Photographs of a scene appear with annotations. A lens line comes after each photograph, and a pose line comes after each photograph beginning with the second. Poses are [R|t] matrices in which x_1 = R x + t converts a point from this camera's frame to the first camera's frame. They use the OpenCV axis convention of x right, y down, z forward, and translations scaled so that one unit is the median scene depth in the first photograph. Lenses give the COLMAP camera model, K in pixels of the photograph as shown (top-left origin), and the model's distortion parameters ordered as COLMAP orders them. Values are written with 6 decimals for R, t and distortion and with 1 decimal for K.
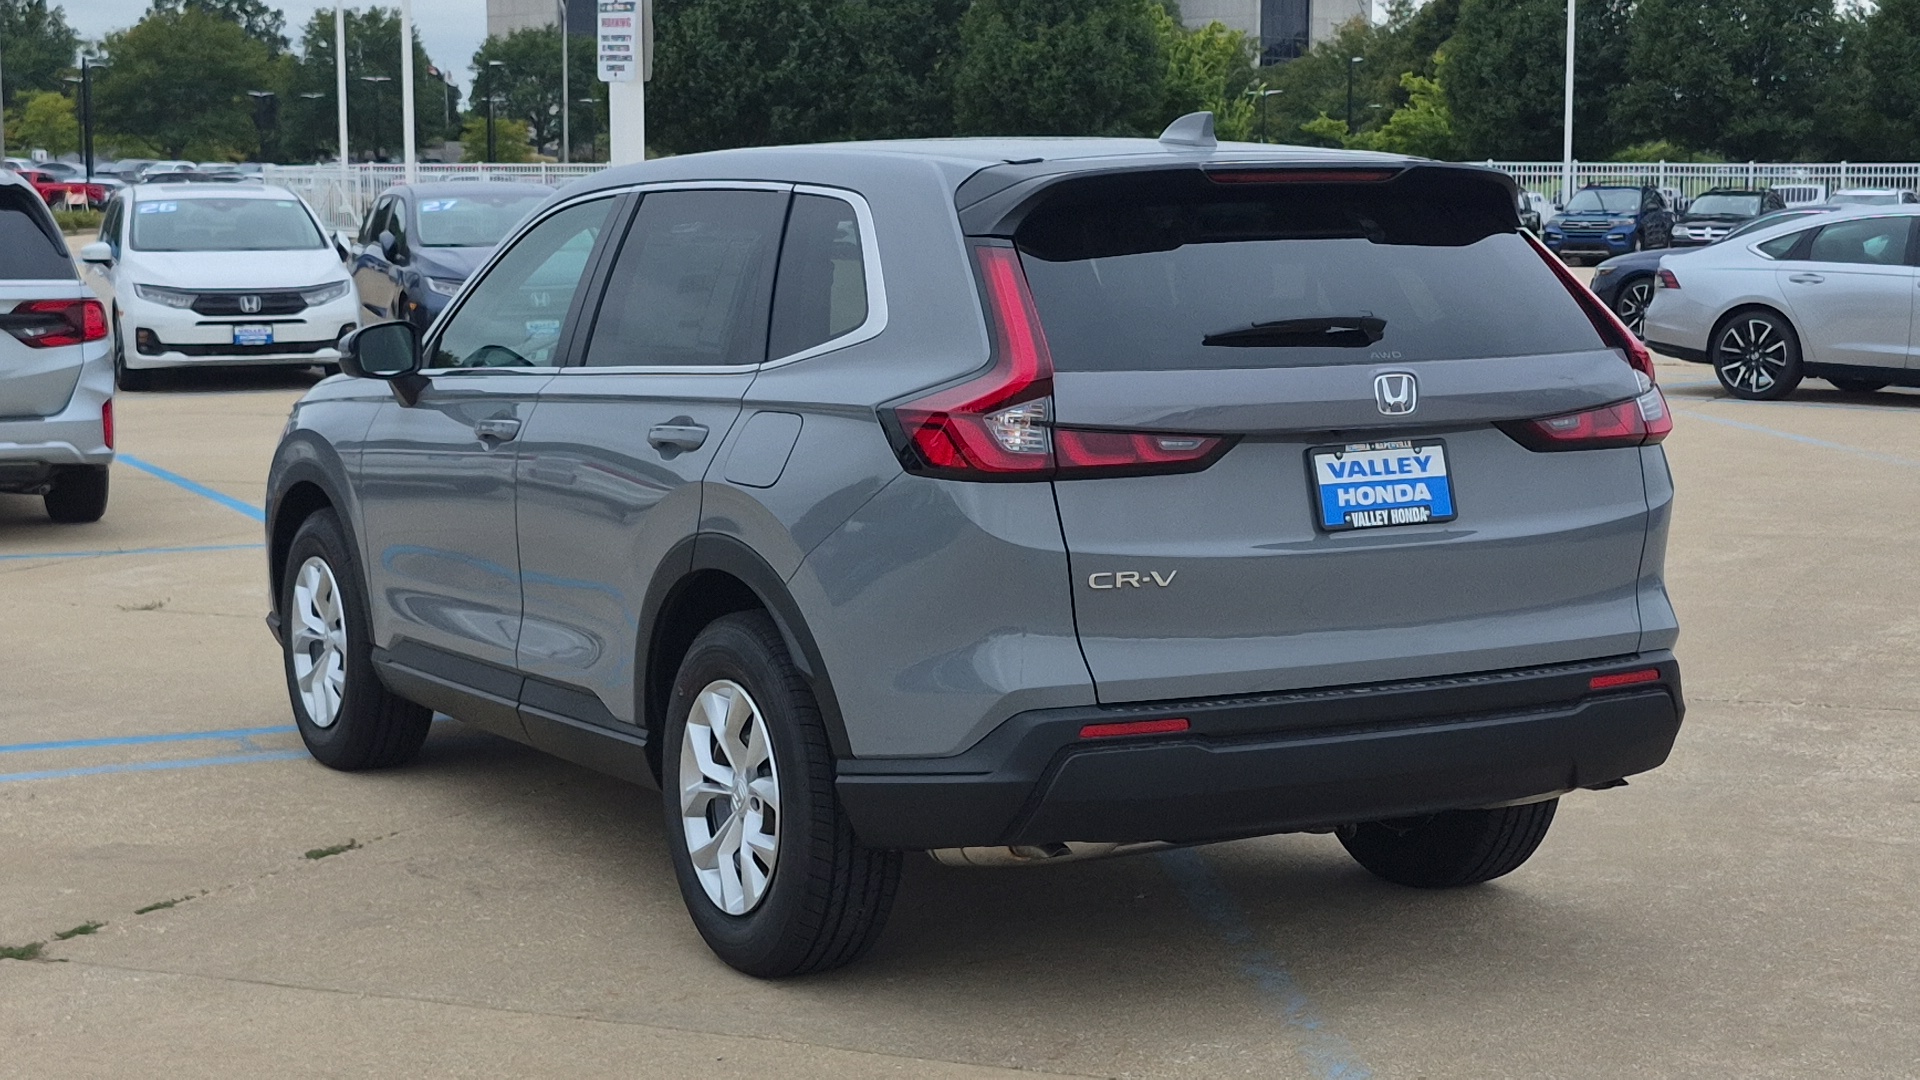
lens RADIAL K [[3078.6, 0, 936.4], [0, 3078.6, 539.4], [0, 0, 1]] dist [0.136574, -0.120404]
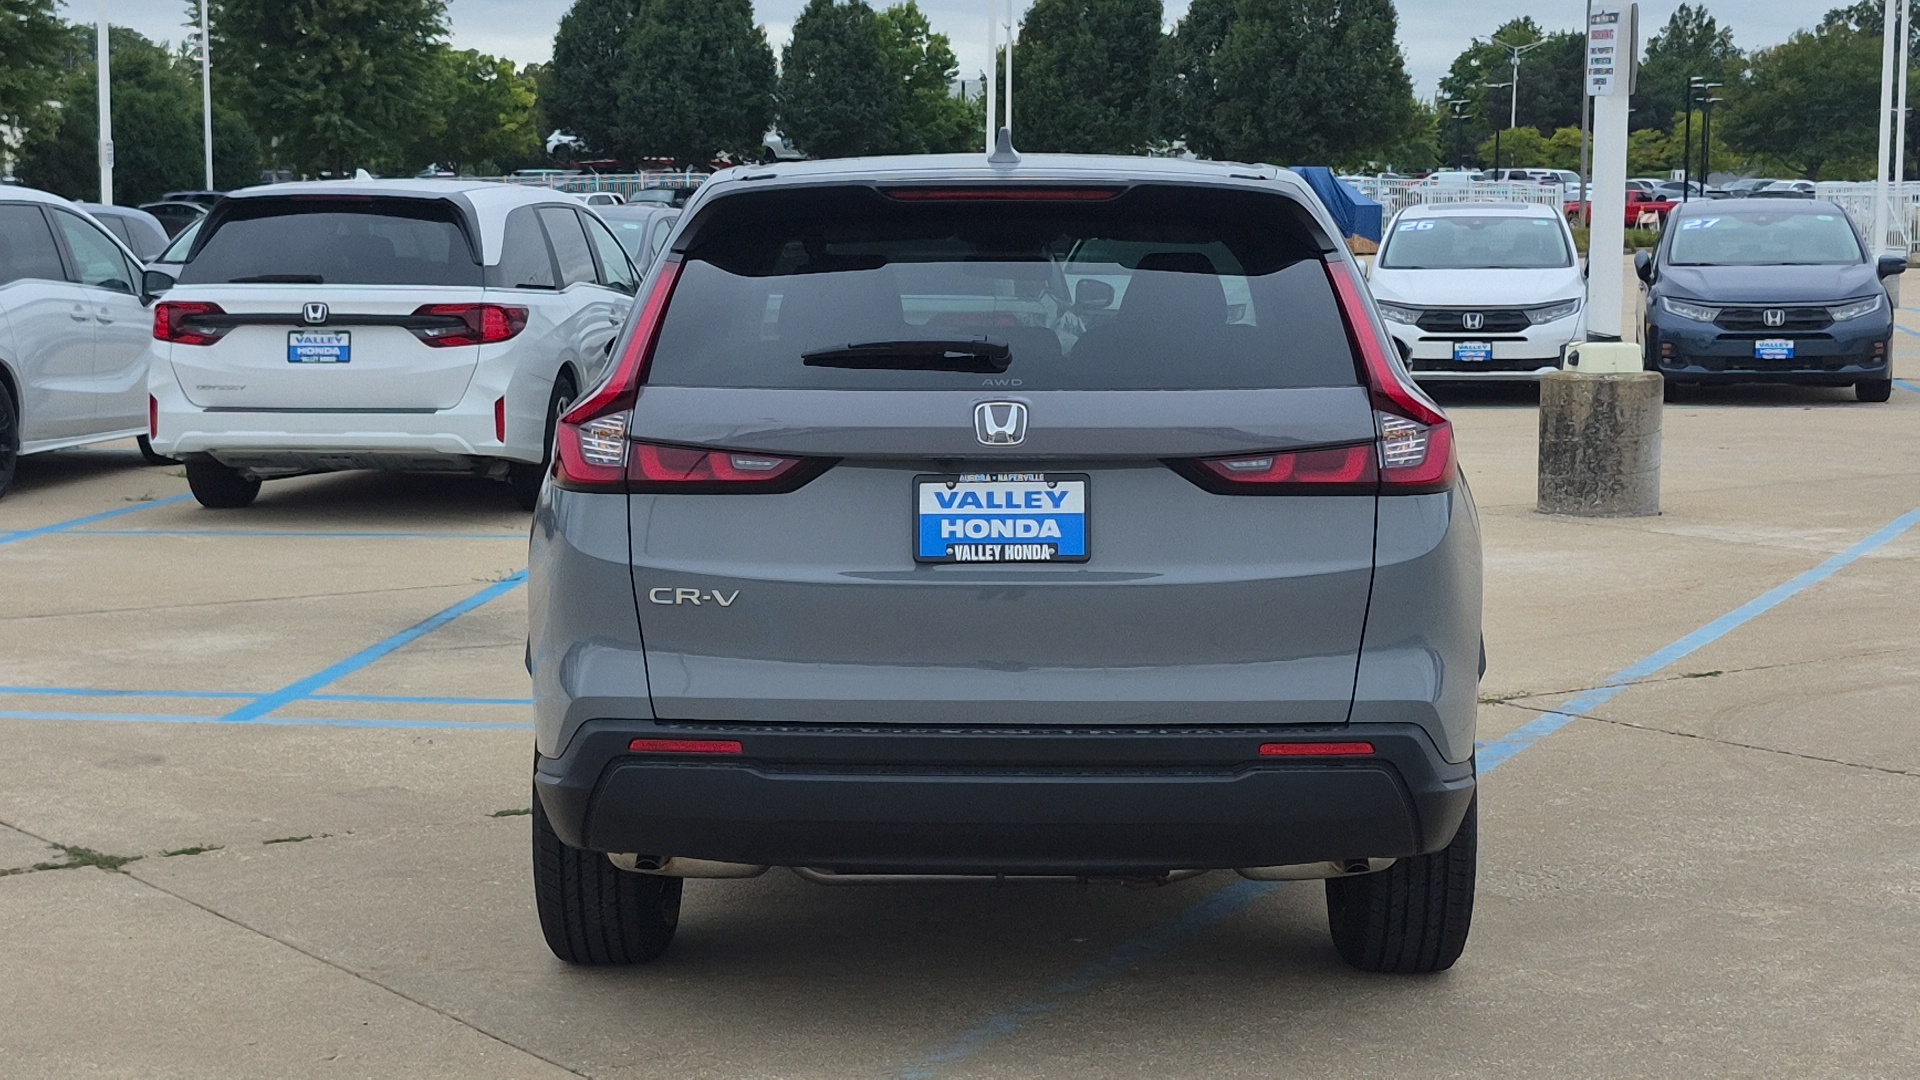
lens RADIAL K [[3078.6, 0, 936.4], [0, 3078.6, 539.4], [0, 0, 1]] dist [0.136574, -0.120404]
pose [[0.869174, 0.059467, -0.490917, 0.593260], [-0.062396, 0.997997, 0.010418, -0.019885], [0.490553, 0.021577, 0.871144, 0.163465]]
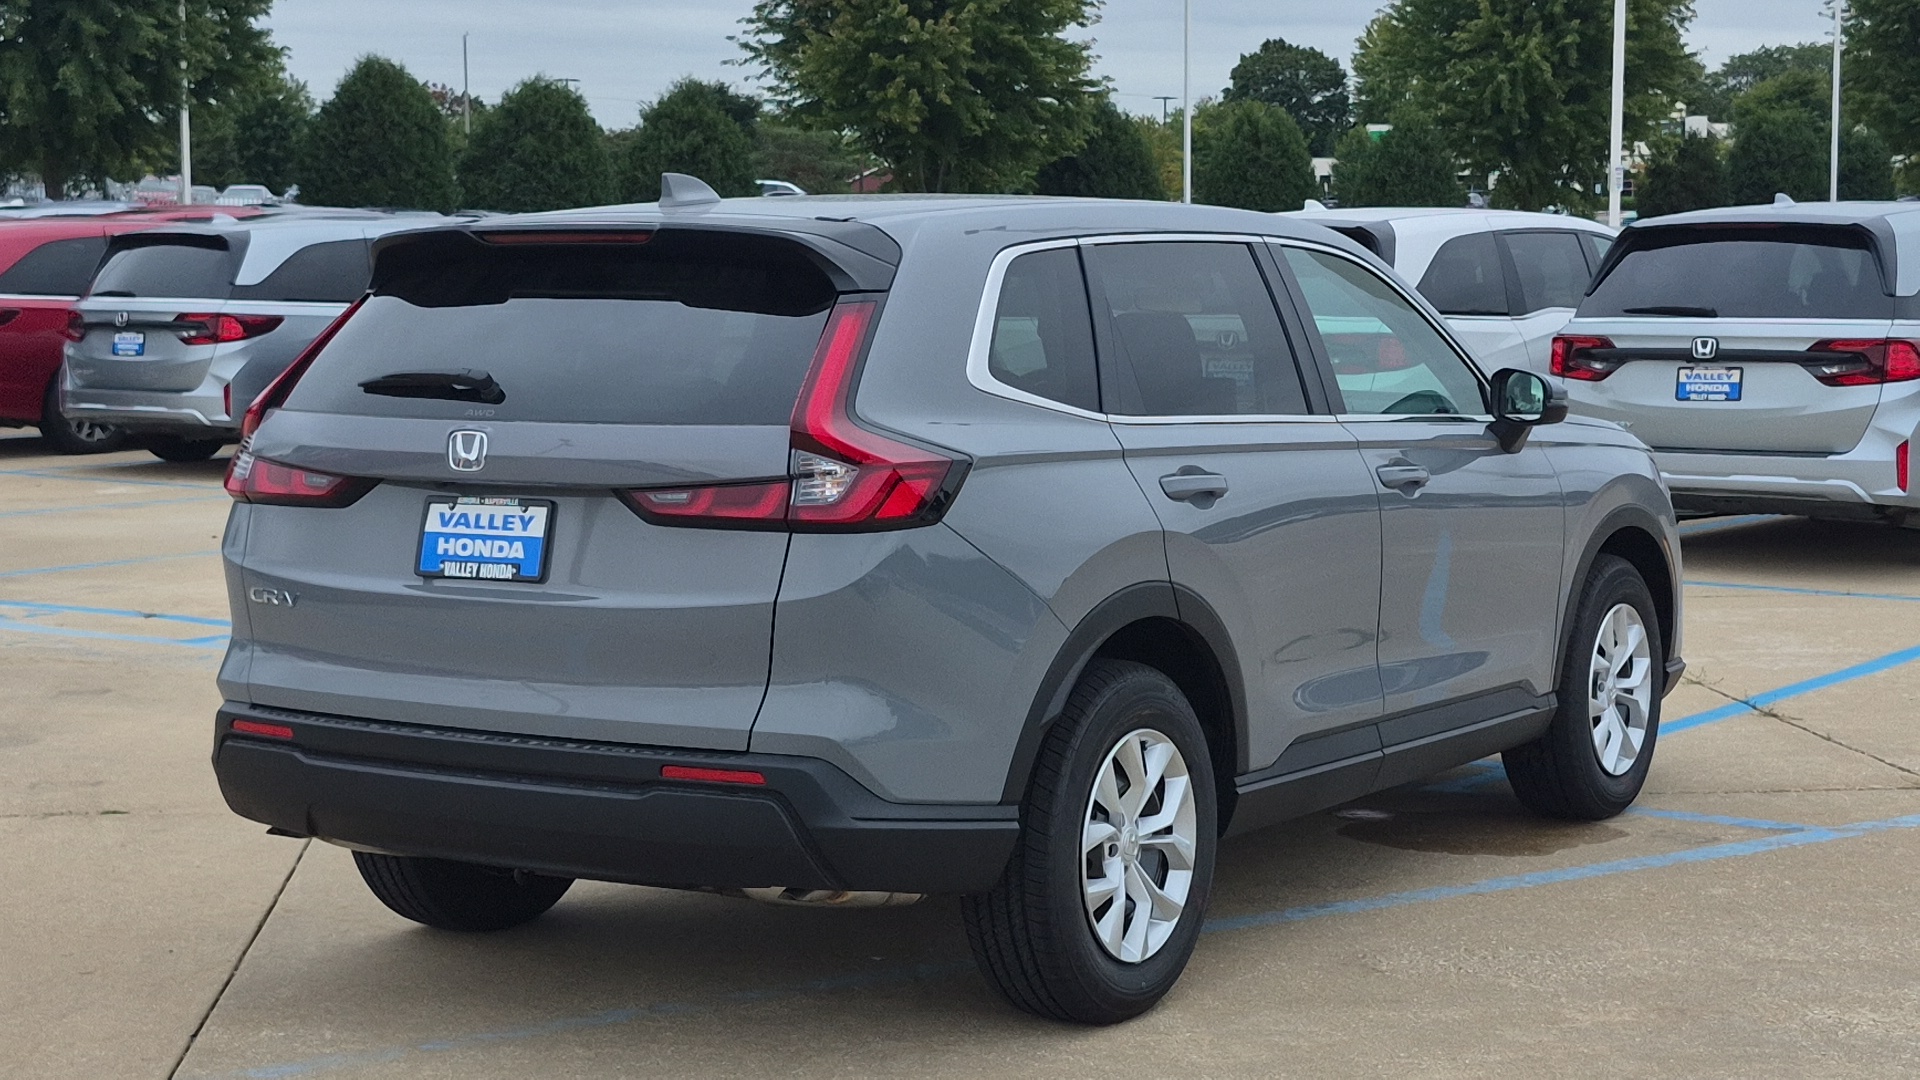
lens RADIAL K [[3078.6, 0, 936.4], [0, 3078.6, 539.4], [0, 0, 1]] dist [0.136574, -0.120404]
pose [[0.494484, 0.087569, -0.864764, 1.106925], [-0.094106, 0.994457, 0.046891, -0.079818], [0.864077, 0.058192, 0.499984, 0.616468]]
